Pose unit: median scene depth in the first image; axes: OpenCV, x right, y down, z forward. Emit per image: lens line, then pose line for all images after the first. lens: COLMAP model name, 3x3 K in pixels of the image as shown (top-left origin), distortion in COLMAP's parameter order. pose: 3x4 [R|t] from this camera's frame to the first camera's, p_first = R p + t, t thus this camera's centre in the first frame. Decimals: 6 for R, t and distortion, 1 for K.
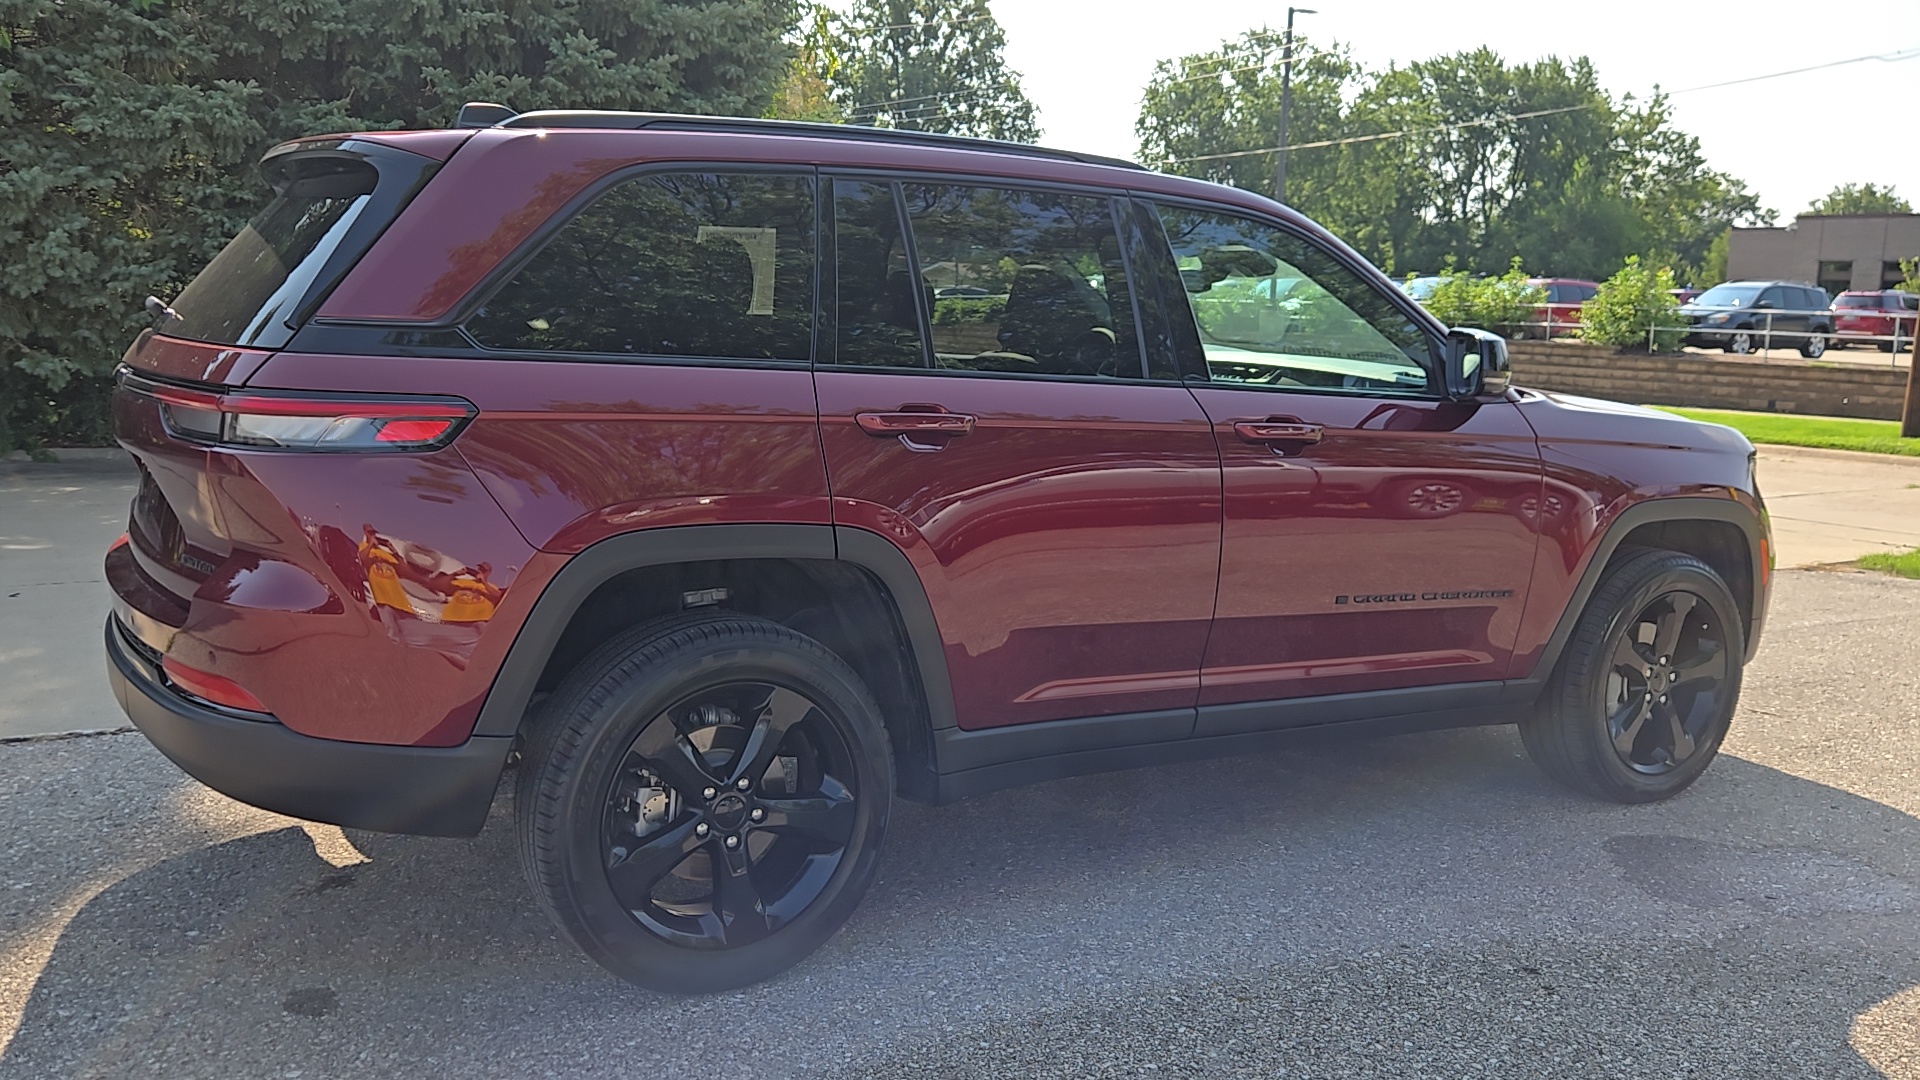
lens RADIAL K [[1606.2, 0, 960.2], [0, 1606.2, 539.1], [0, 0, 1]] dist [0.011086, -0.006702]
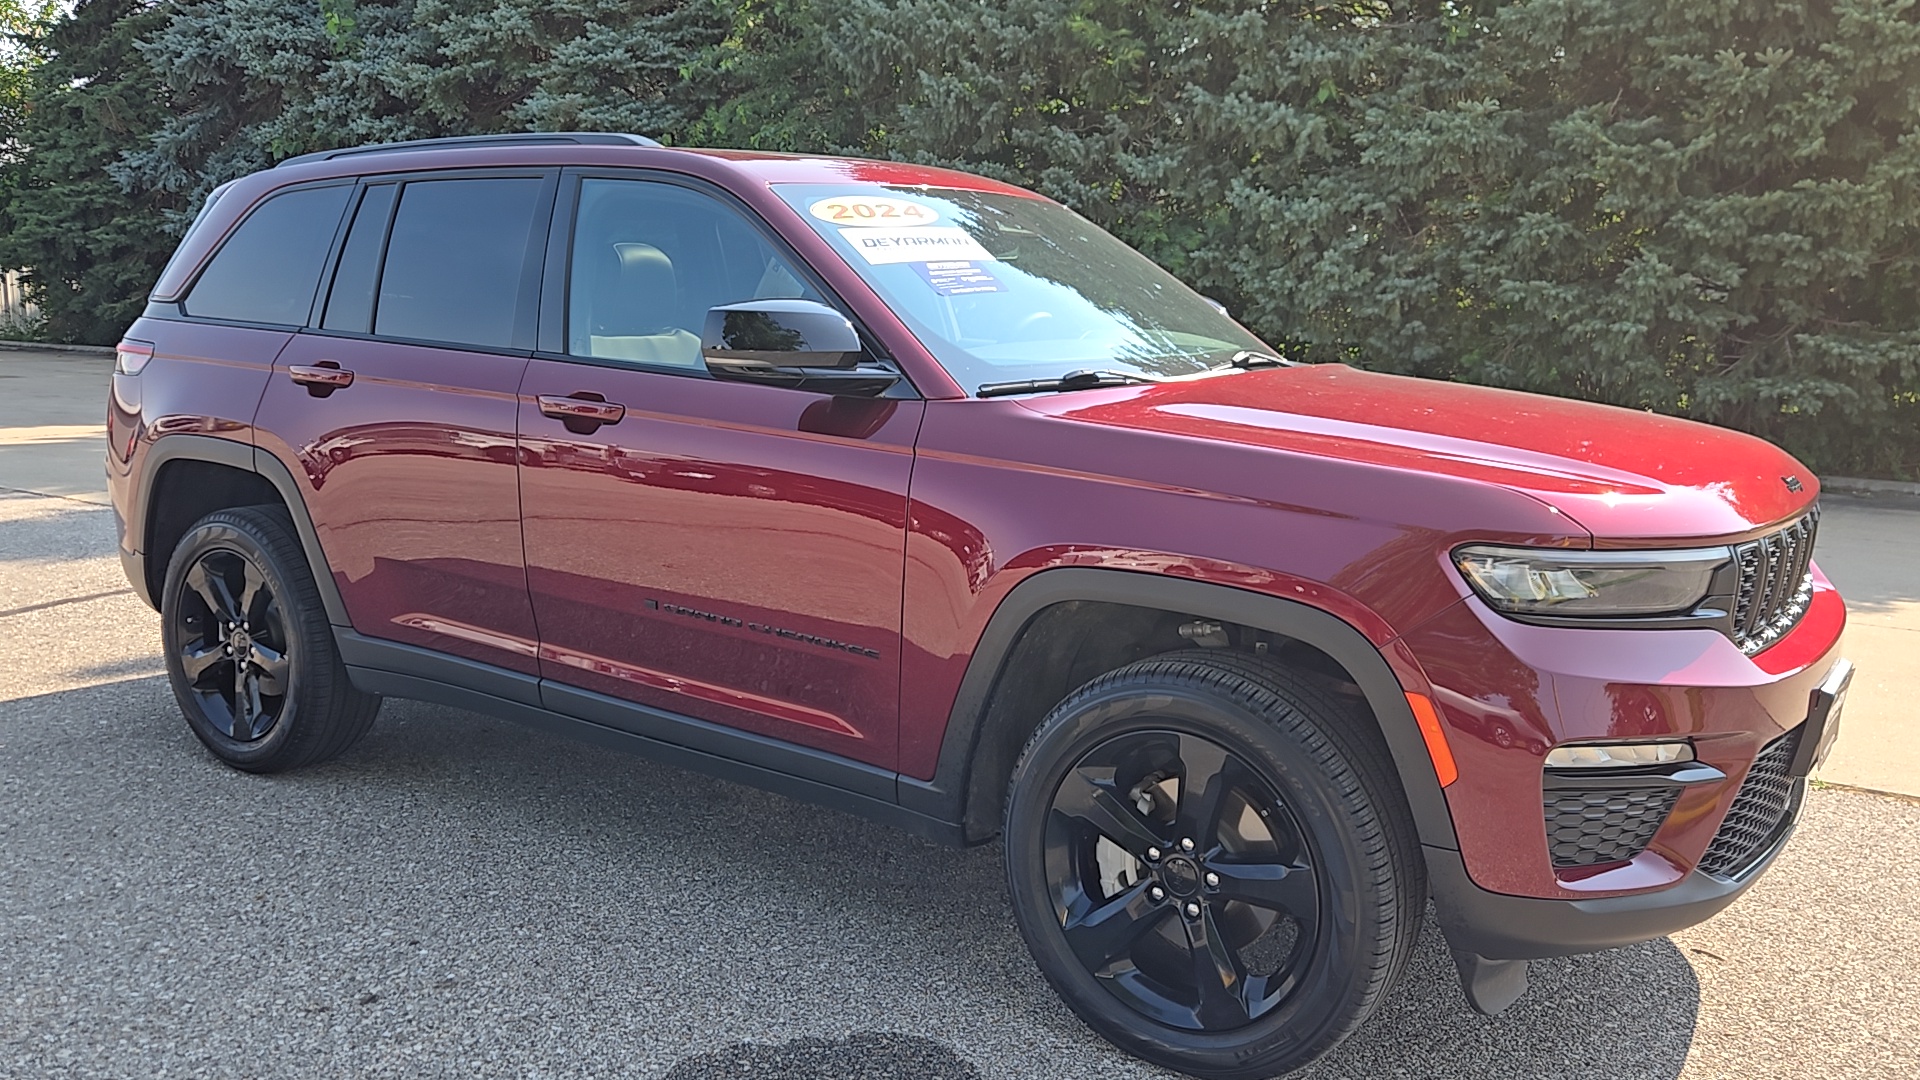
lens RADIAL K [[1606.2, 0, 955.0], [0, 1606.2, 537.2], [0, 0, 1]] dist [0.011086, -0.006702]
pose [[0.406204, 0.116653, -0.906306, 0.390240], [-0.131567, 0.988950, 0.068322, -0.028823], [0.904261, 0.091487, 0.417063, 0.273432]]
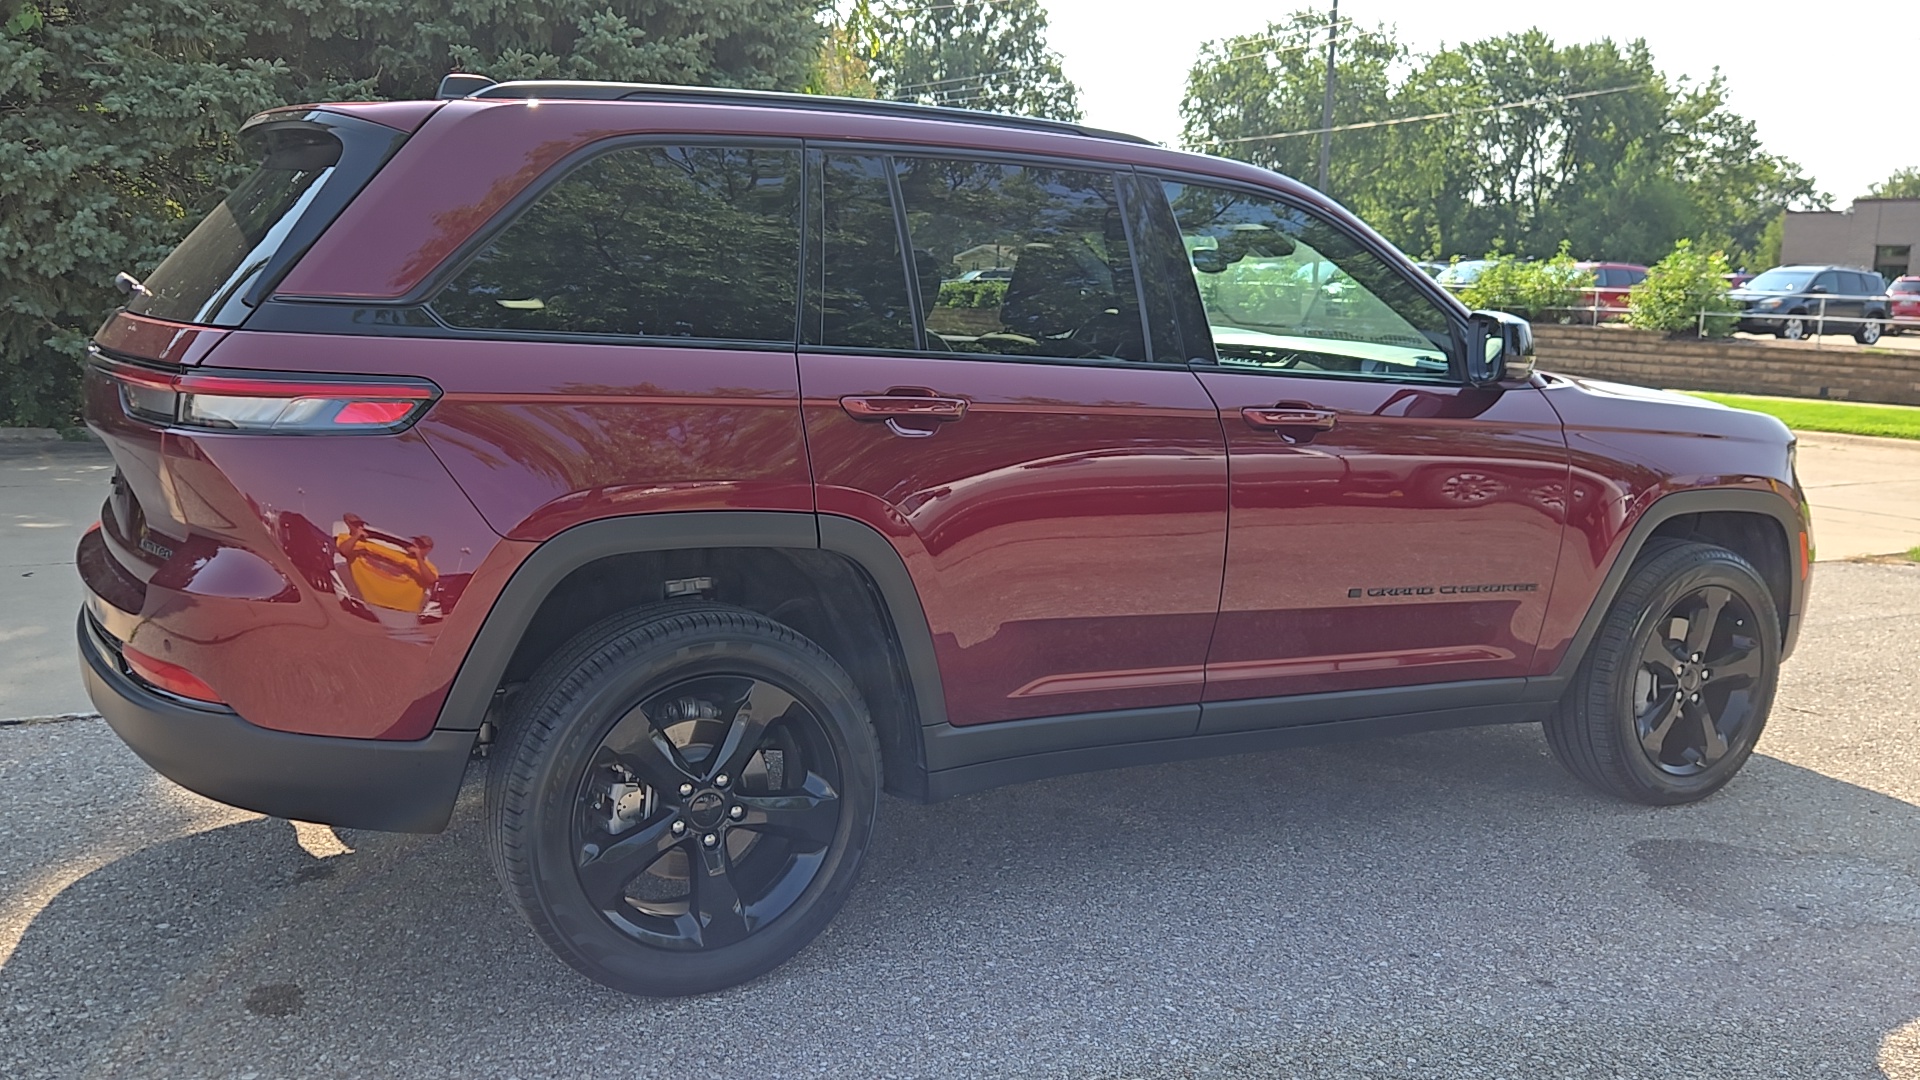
lens RADIAL K [[1606.2, 0, 957.3], [0, 1606.2, 541.9], [0, 0, 1]] dist [0.011086, -0.006702]
pose [[0.999609, 0.007185, -0.027022, 0.008868], [-0.006859, 0.999902, 0.012164, -0.001048], [0.027107, -0.011974, 0.999561, 0.011330]]
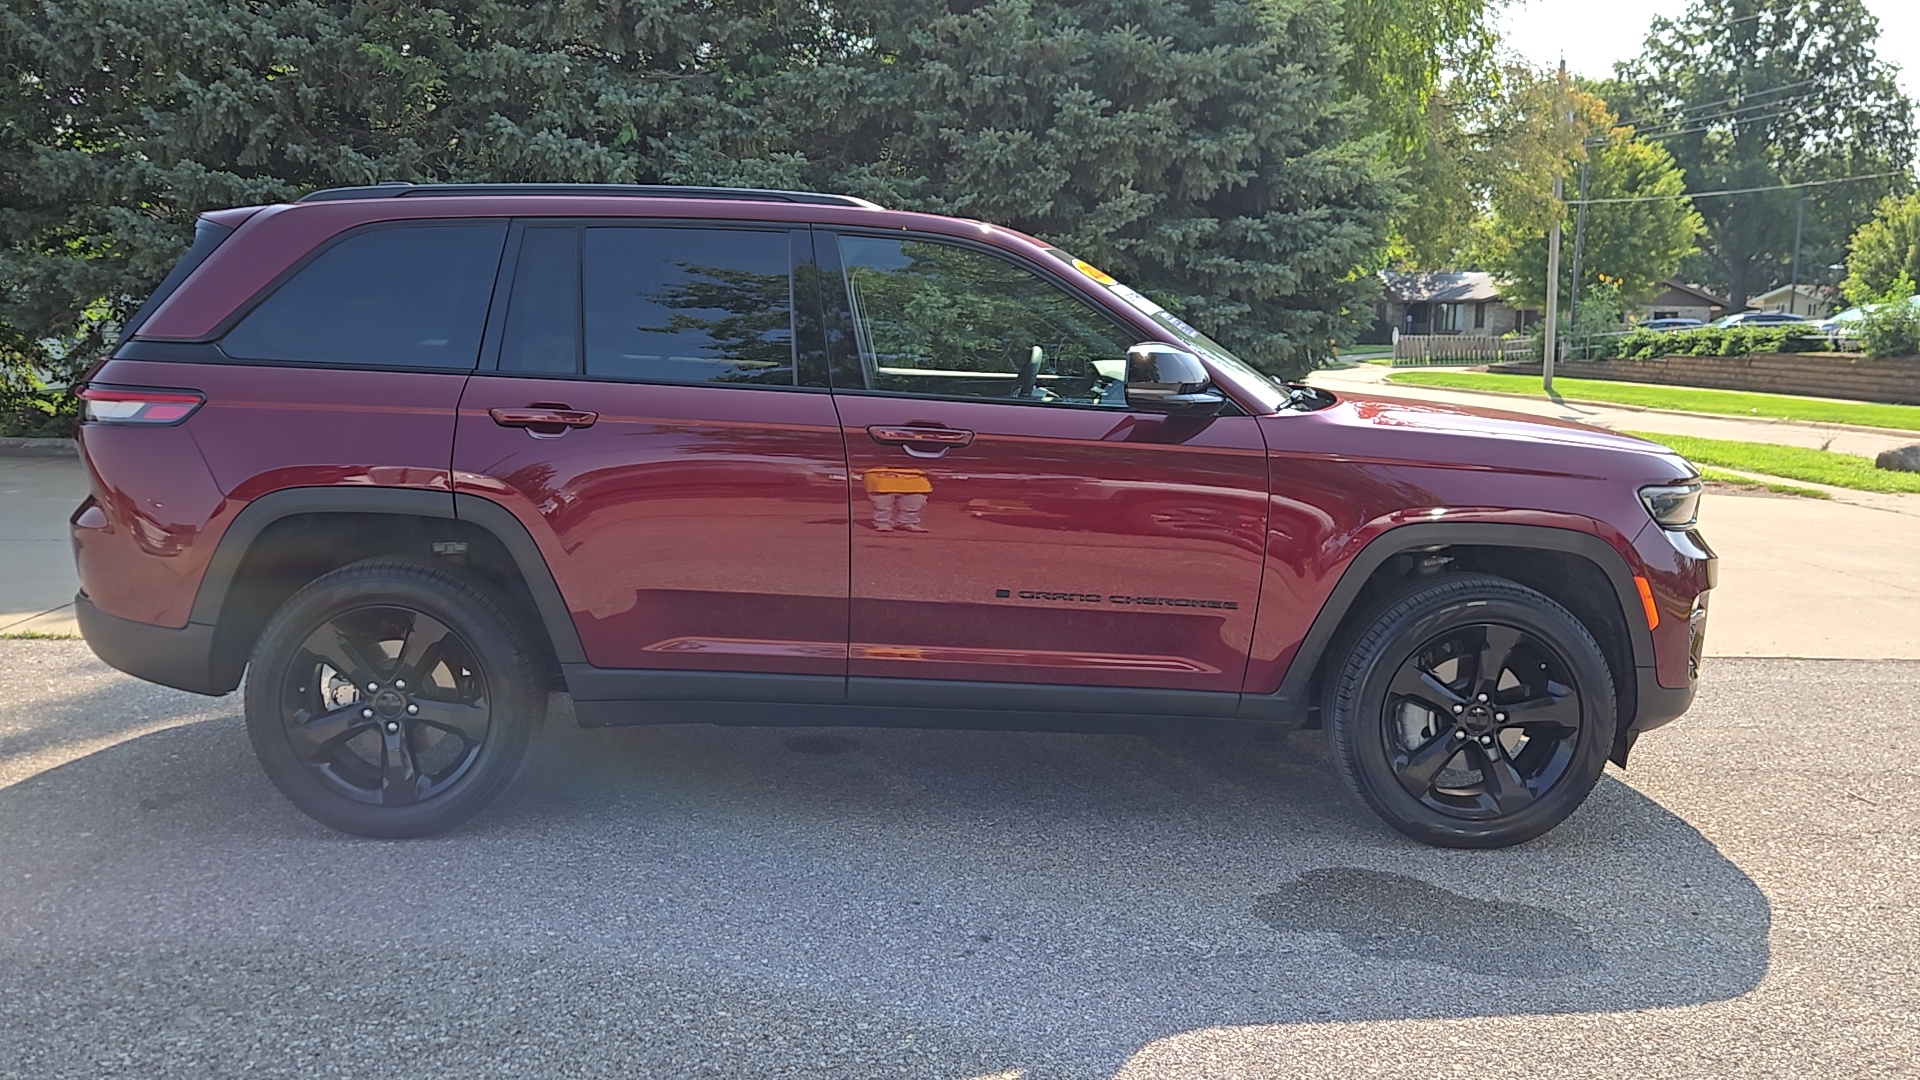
lens RADIAL K [[1606.2, 0, 958.0], [0, 1606.2, 539.3], [0, 0, 1]] dist [0.011086, -0.006702]
pose [[0.873195, 0.051488, -0.484643, 0.257210], [-0.061441, 0.998100, -0.004663, 0.002886], [0.483482, 0.033848, 0.874699, 0.014841]]
